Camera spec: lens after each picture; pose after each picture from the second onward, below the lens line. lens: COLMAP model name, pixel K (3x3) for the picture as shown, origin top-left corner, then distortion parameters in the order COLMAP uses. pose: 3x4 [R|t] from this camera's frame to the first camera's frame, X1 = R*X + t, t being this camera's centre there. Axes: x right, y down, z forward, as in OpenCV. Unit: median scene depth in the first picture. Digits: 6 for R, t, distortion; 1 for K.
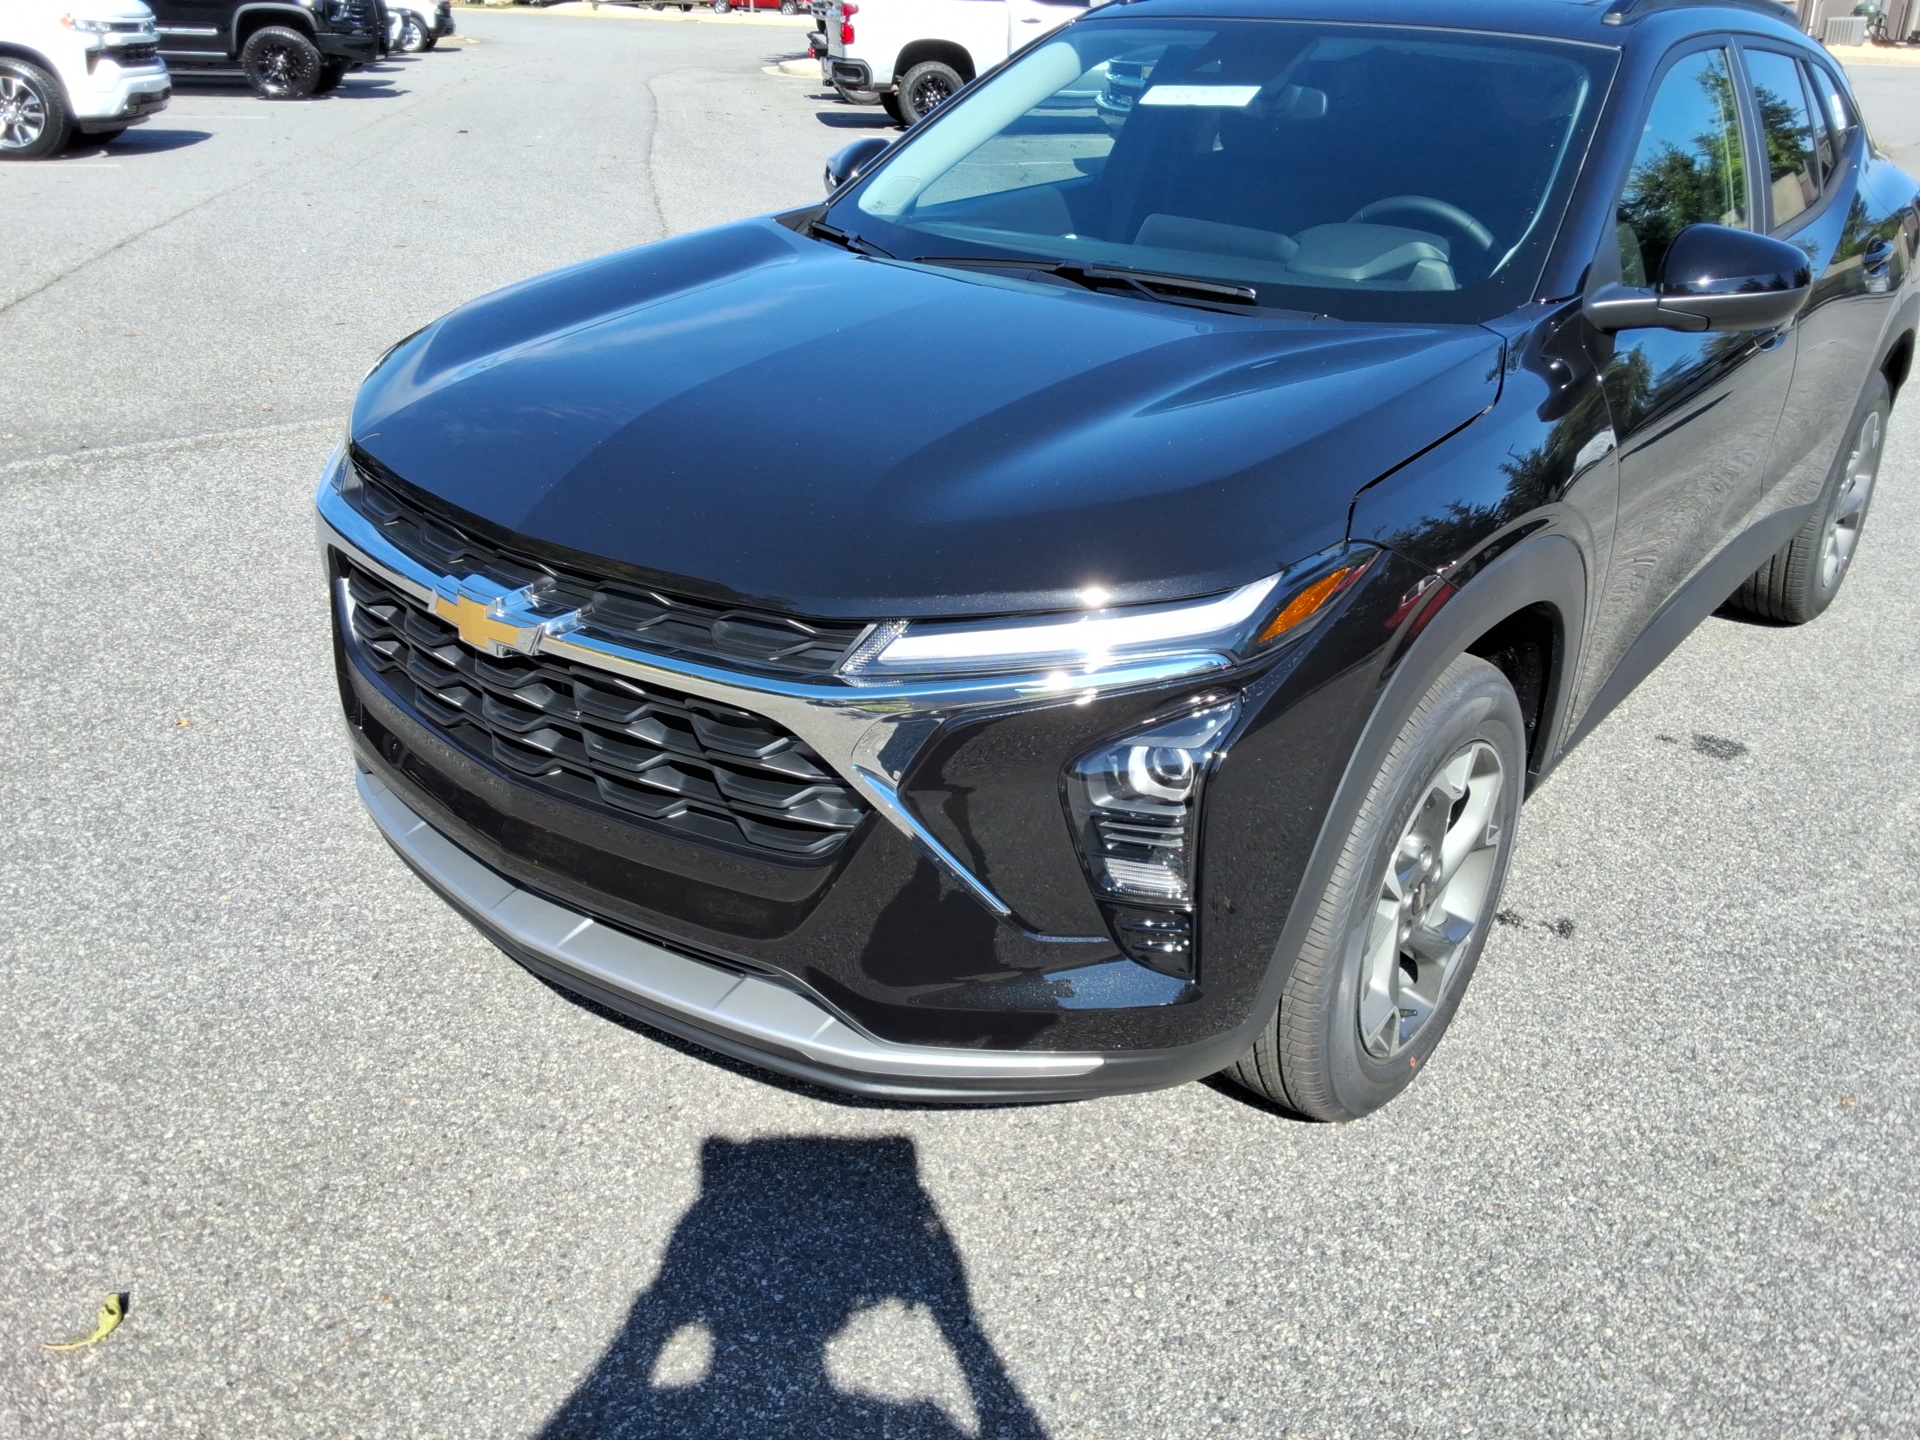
lens RADIAL K [[1545.3, 0, 962.4], [0, 1545.3, 714.3], [0, 0, 1]] dist [0.094414, -0.155652]
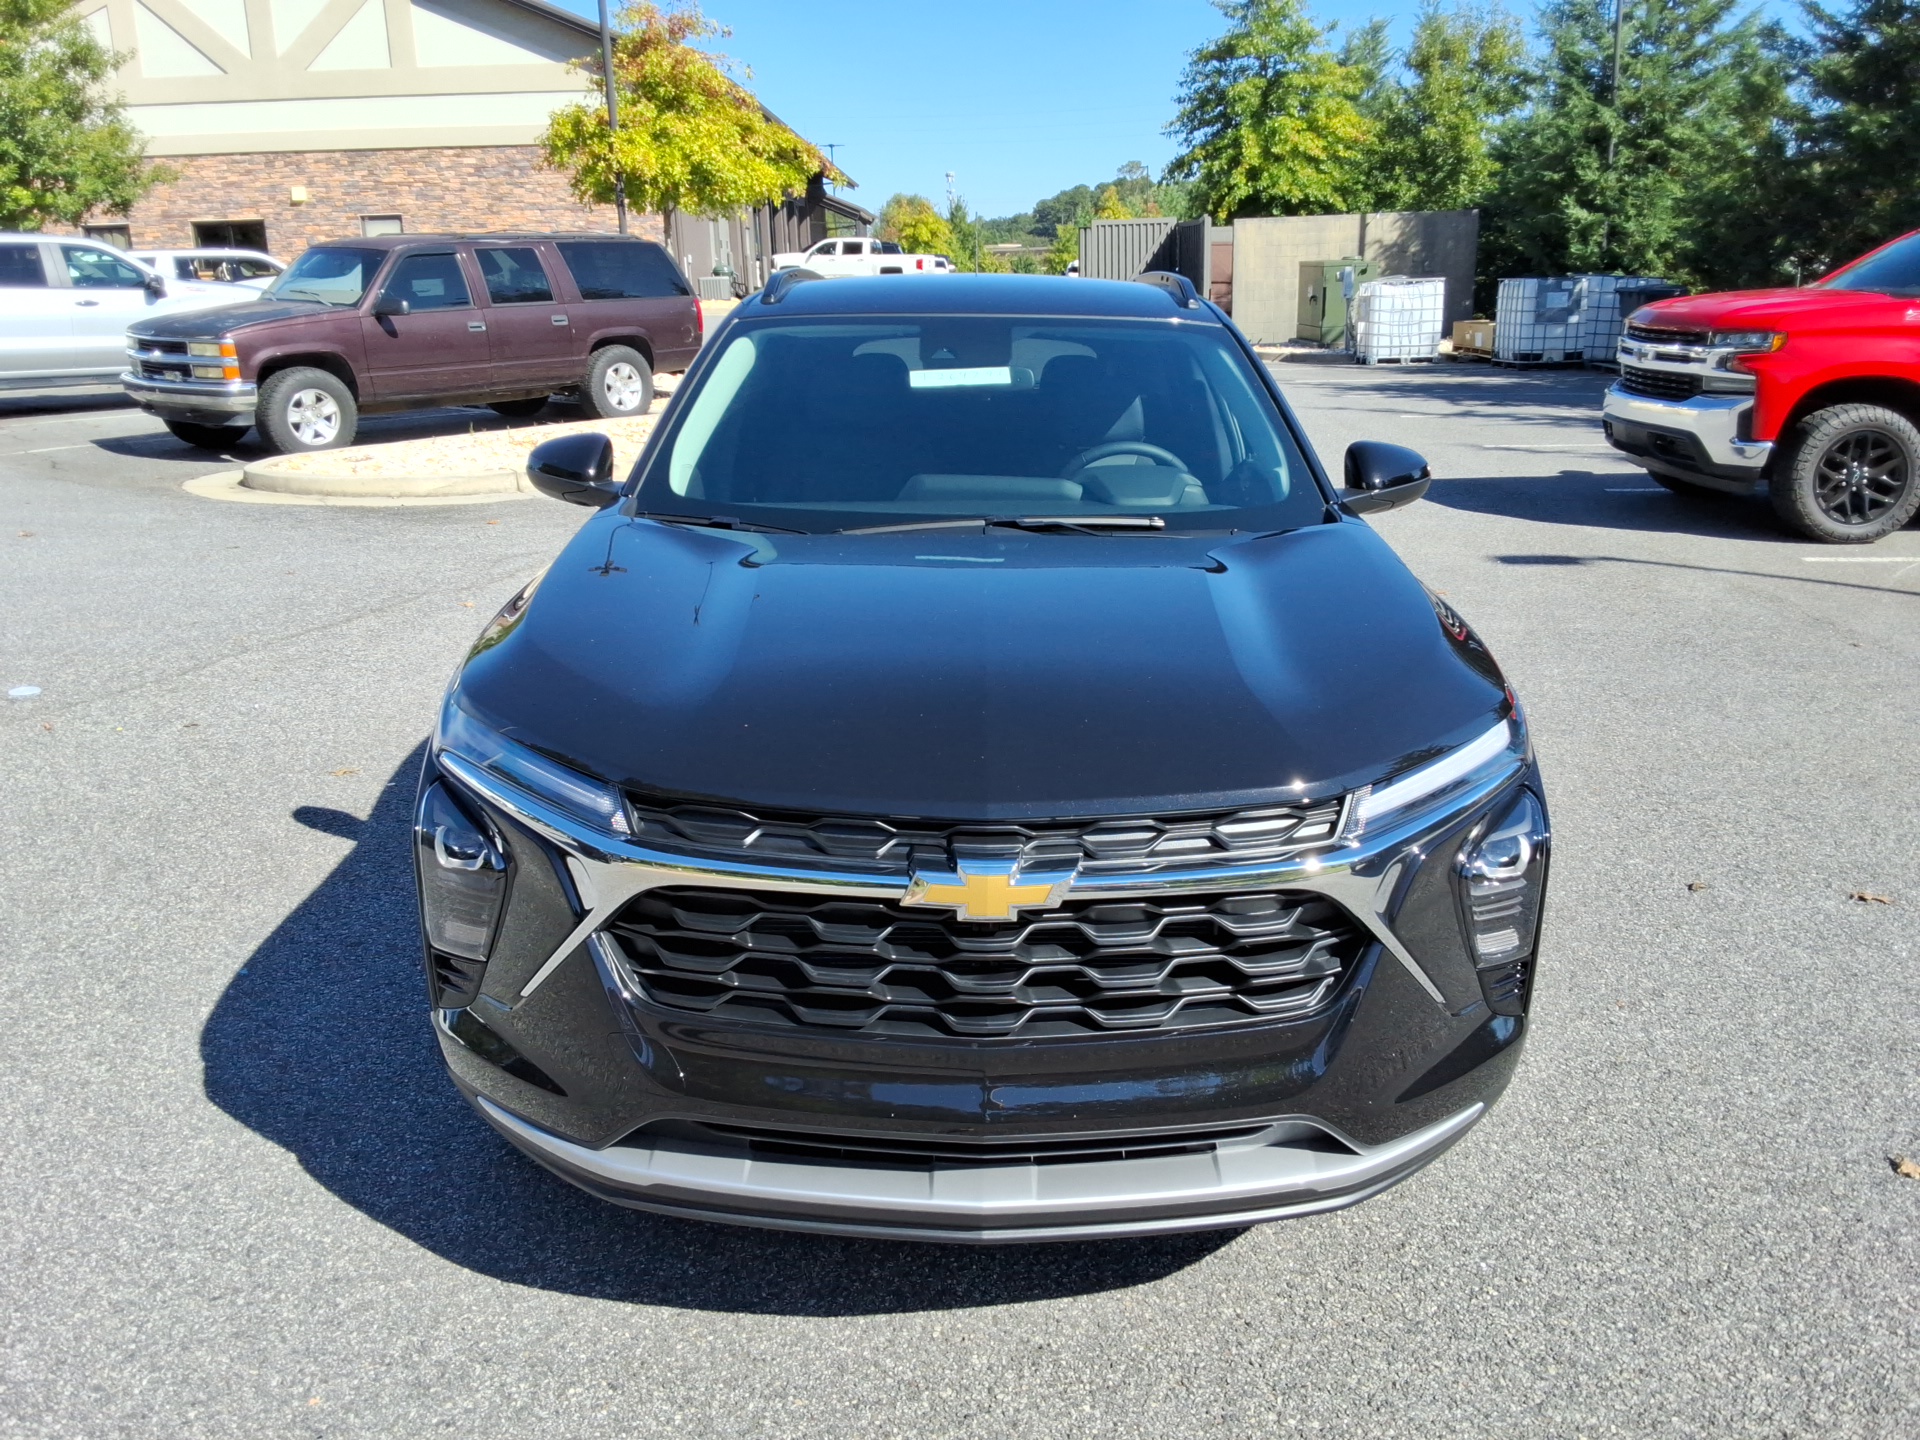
lens RADIAL K [[1545.3, 0, 967.3], [0, 1545.3, 683.0], [0, 0, 1]] dist [0.094414, -0.155652]
pose [[0.774551, -0.170526, 0.609090, -0.765562], [0.269208, 0.960274, -0.073493, -0.099208], [-0.572361, 0.220896, 0.789688, 0.130415]]
